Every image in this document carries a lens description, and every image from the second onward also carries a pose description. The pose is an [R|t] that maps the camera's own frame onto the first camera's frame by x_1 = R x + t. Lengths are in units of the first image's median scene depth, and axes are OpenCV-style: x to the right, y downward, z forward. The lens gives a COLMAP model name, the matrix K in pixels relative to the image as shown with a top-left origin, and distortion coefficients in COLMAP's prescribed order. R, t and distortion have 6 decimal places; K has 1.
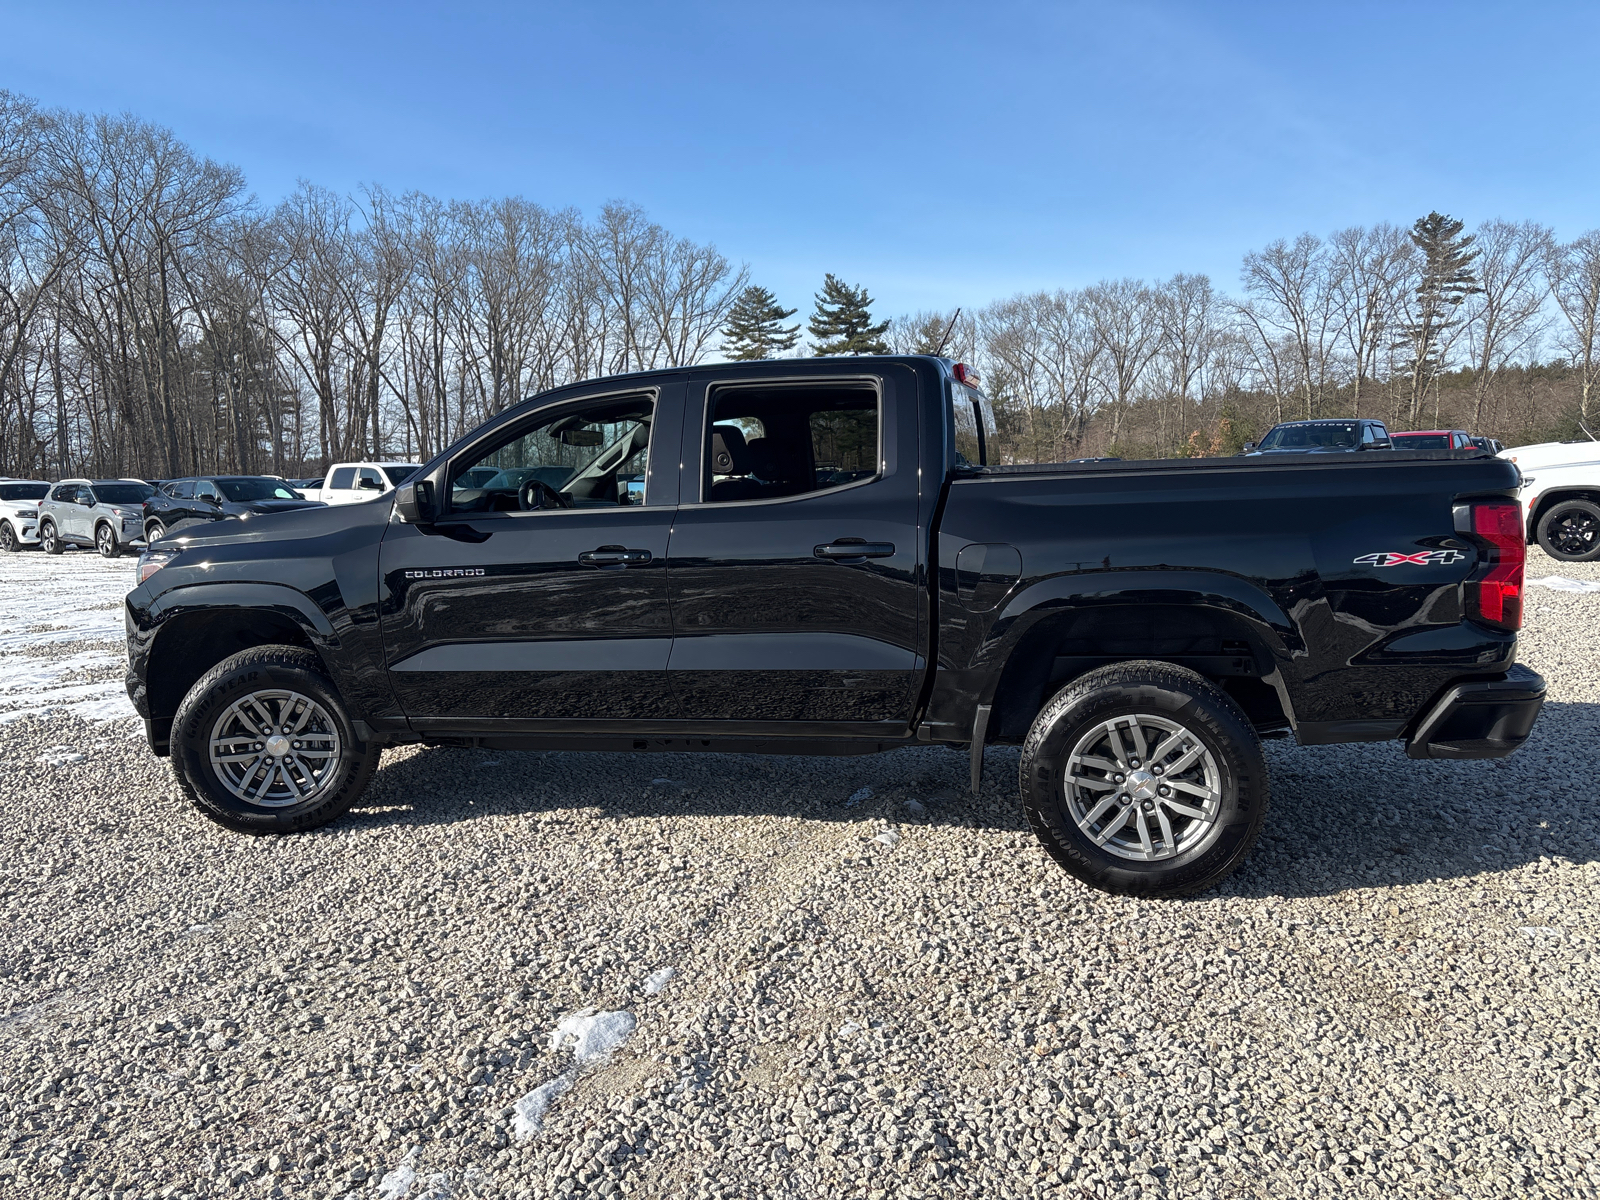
lens RADIAL K [[1240.5, 0, 789.4], [0, 1240.5, 600.8], [0, 0, 1]] dist [0.073669, -0.083977]
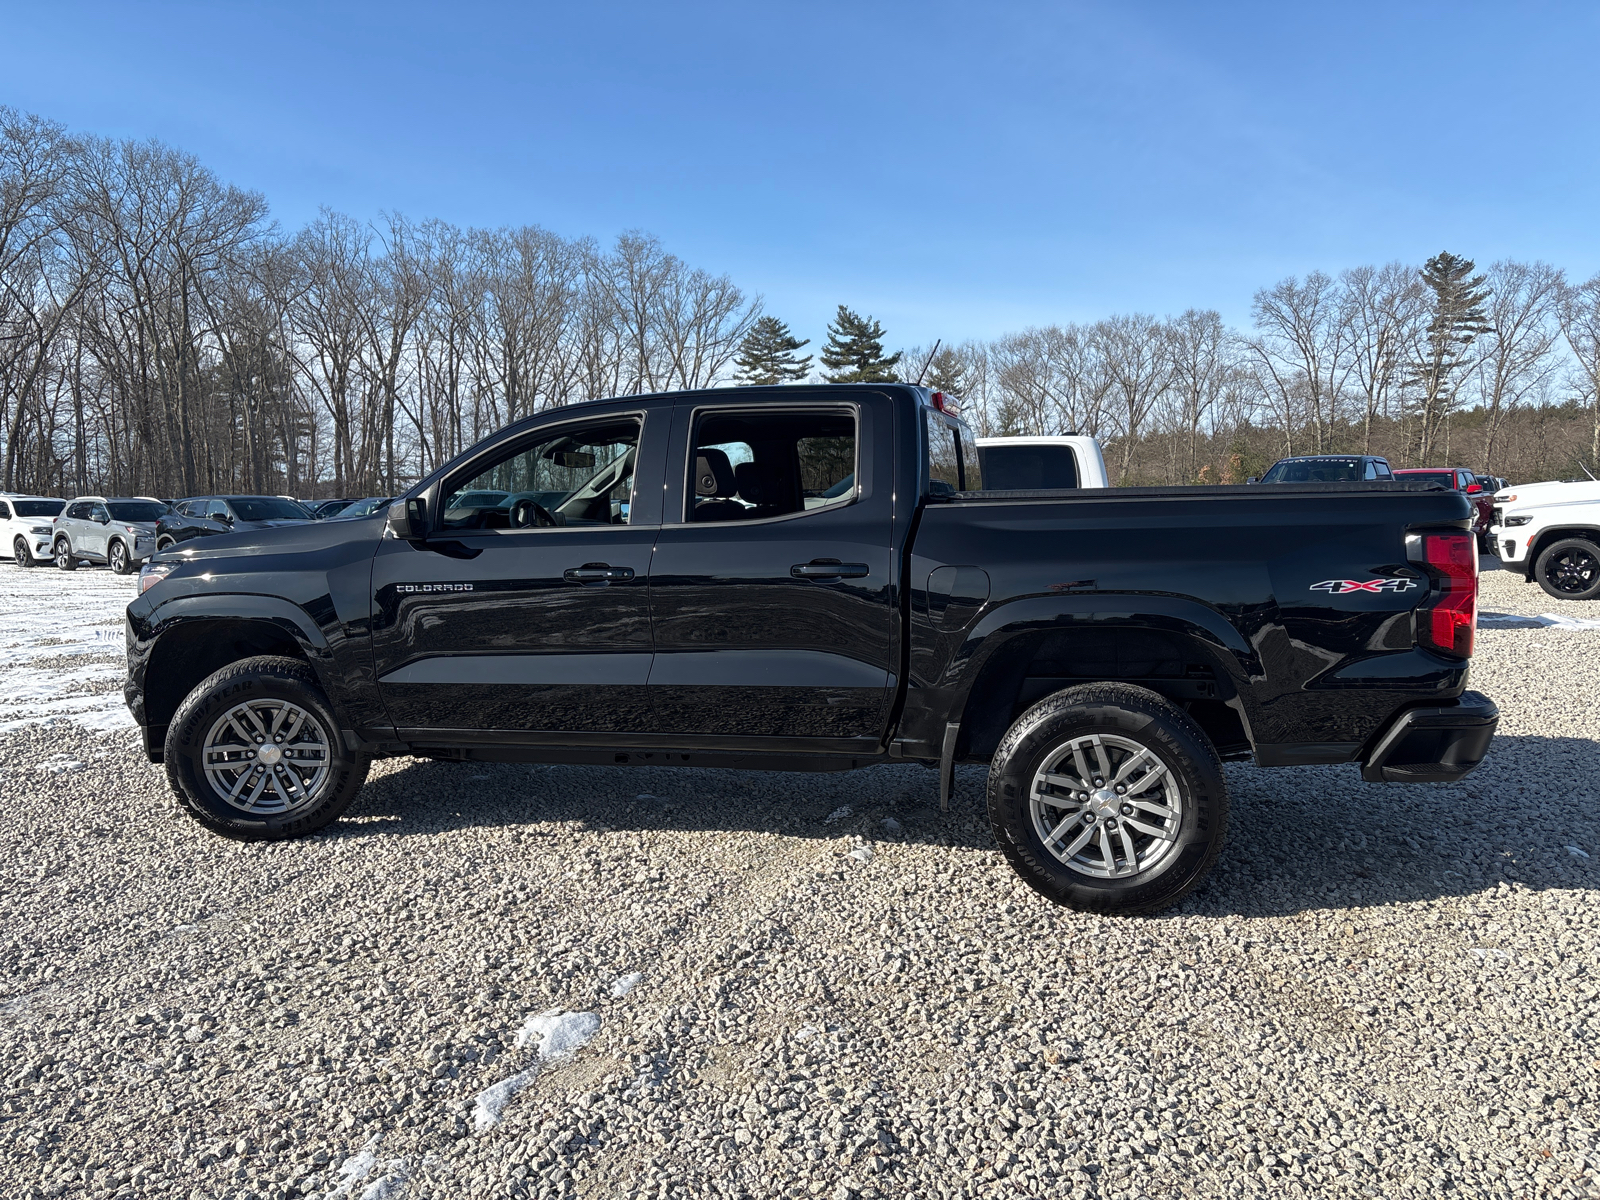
lens RADIAL K [[1240.5, 0, 788.4], [0, 1240.5, 593.7], [0, 0, 1]] dist [0.073669, -0.083977]
pose [[0.999841, 0.015302, -0.009106, 0.025696], [-0.015554, 0.999479, -0.028277, 0.007415], [0.008669, 0.028414, 0.999559, -0.027295]]
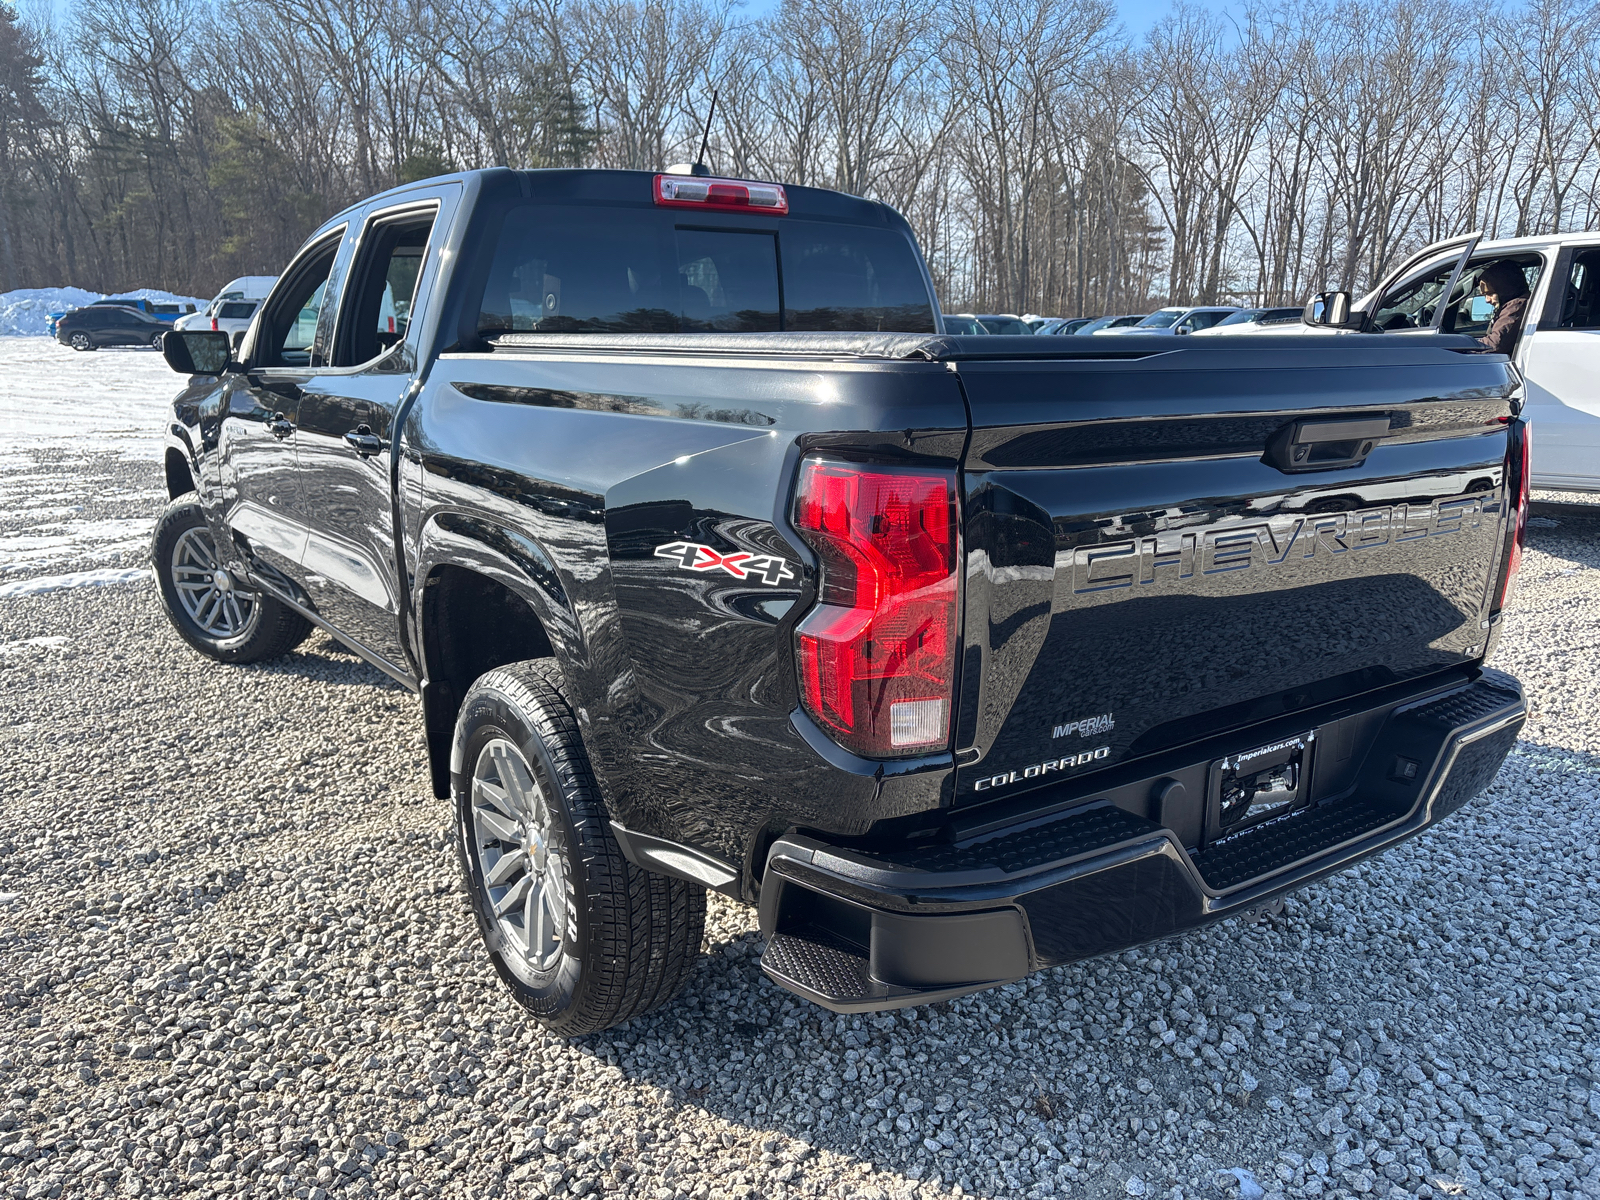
lens RADIAL K [[1240.5, 0, 780.6], [0, 1240.5, 589.8], [0, 0, 1]] dist [0.073669, -0.083977]
pose [[0.769399, 0.158380, -0.618823, 0.674161], [-0.085314, 0.985574, 0.146172, -0.079647], [0.633046, -0.059671, 0.771811, 0.522792]]
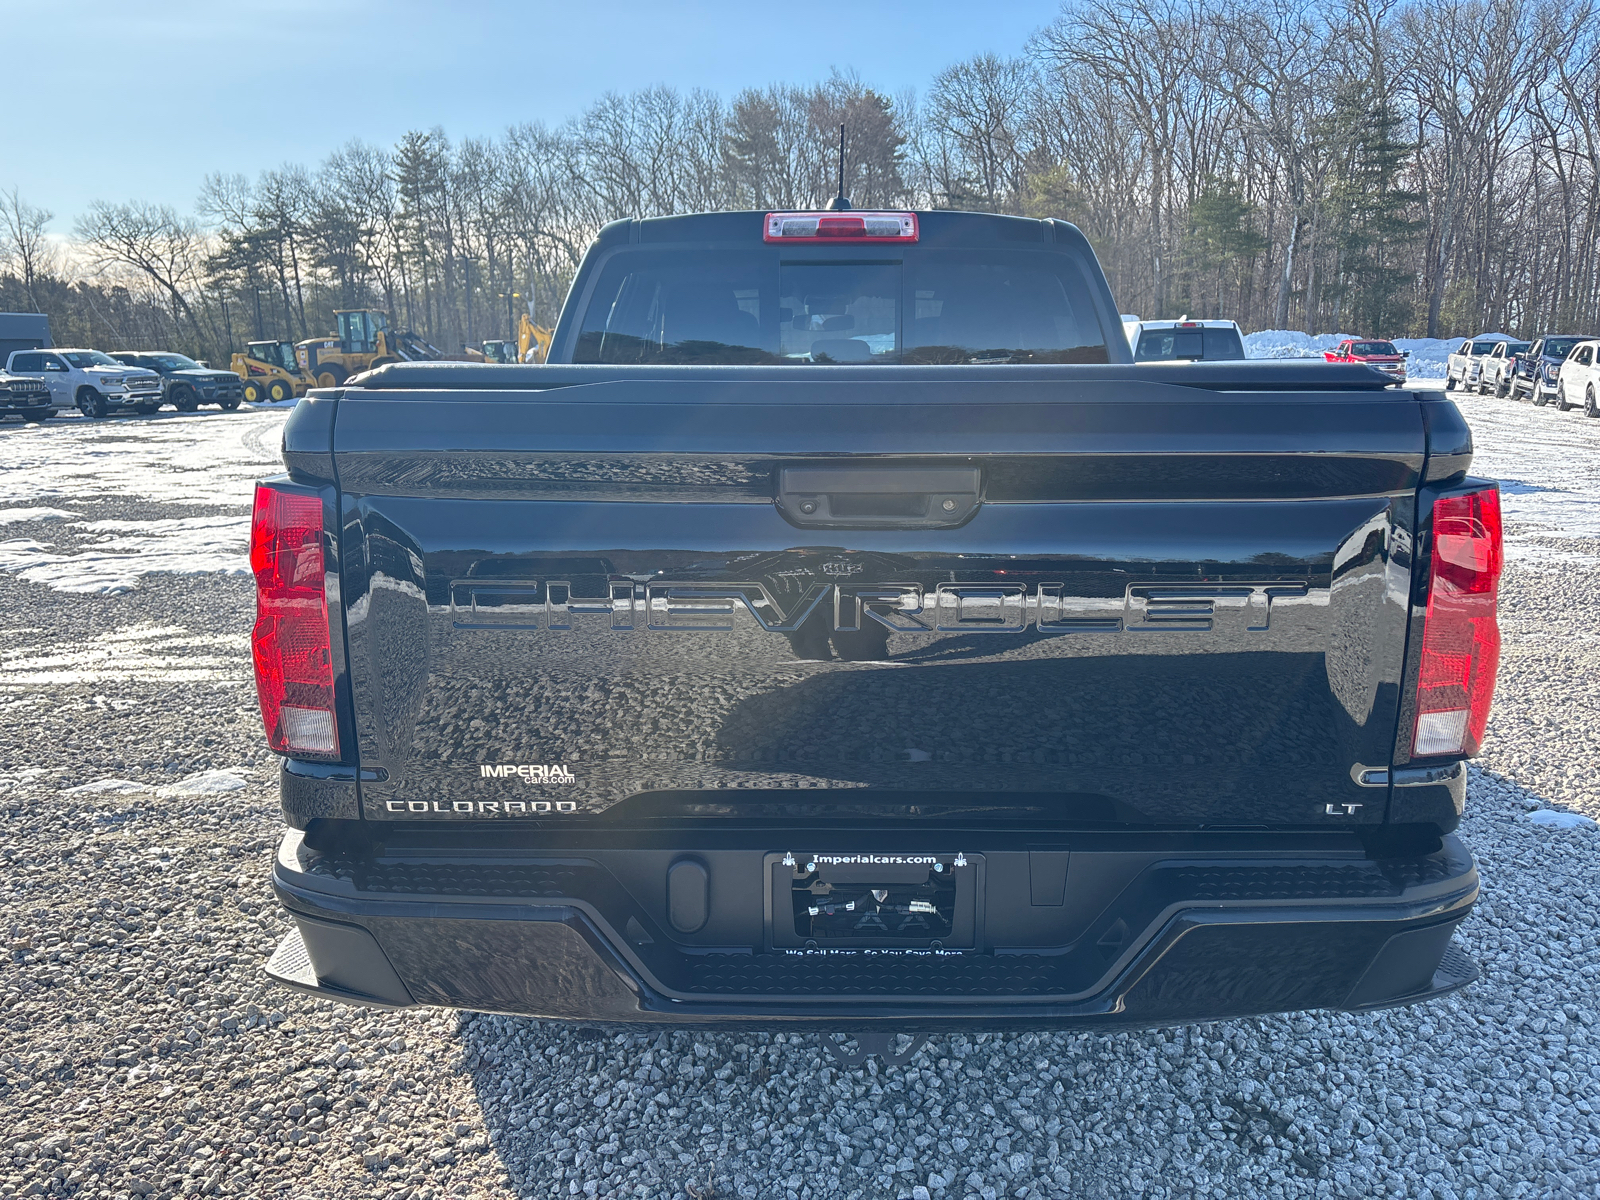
lens RADIAL K [[1241.9, 0, 818.2], [0, 1241.9, 587.5], [0, 0, 1]] dist [0.028842, -0.009909]
pose [[0.252009, 0.197315, -0.947396, 0.889501], [-0.099138, 0.979106, 0.177549, -0.119940], [0.962634, 0.049179, 0.266305, 0.886101]]
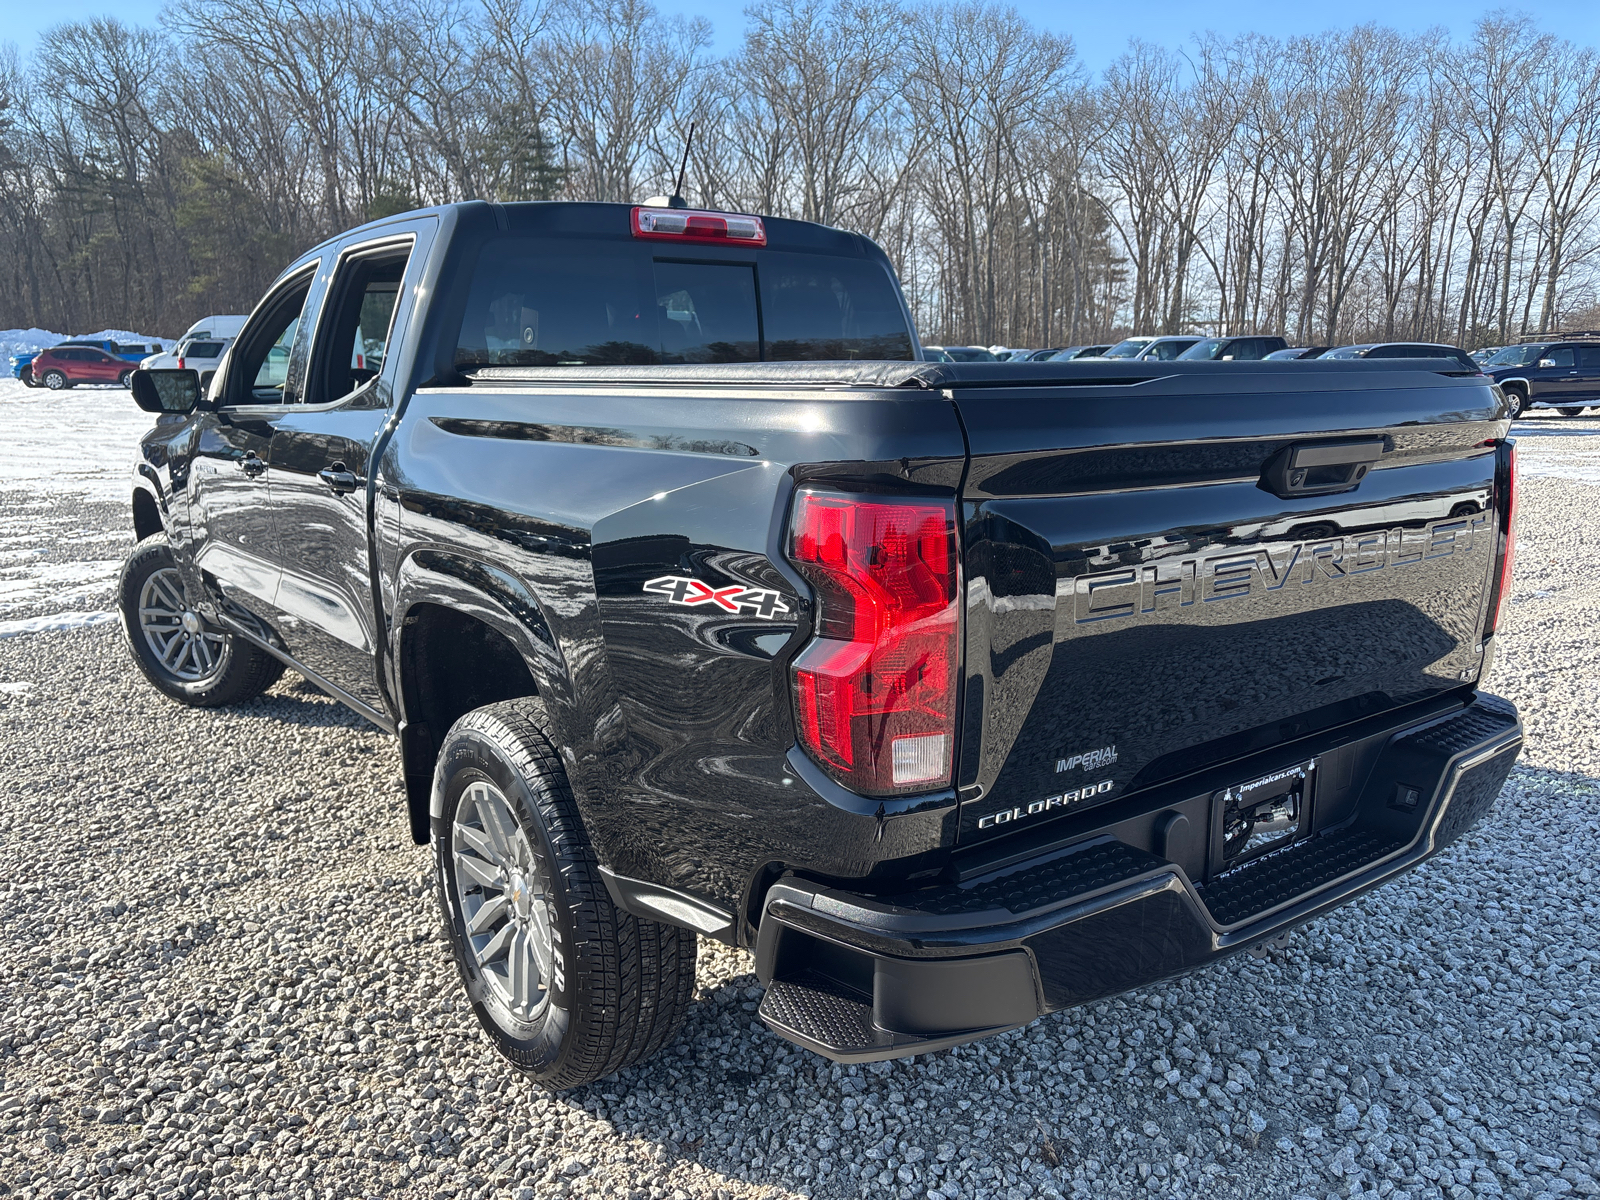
lens RADIAL K [[1240.5, 0, 777.2], [0, 1240.5, 584.6], [0, 0, 1]] dist [0.073669, -0.083977]
pose [[0.783569, 0.128672, -0.607835, 0.662289], [-0.073426, 0.990642, 0.115052, -0.078319], [0.616951, -0.045520, 0.785684, 0.526630]]
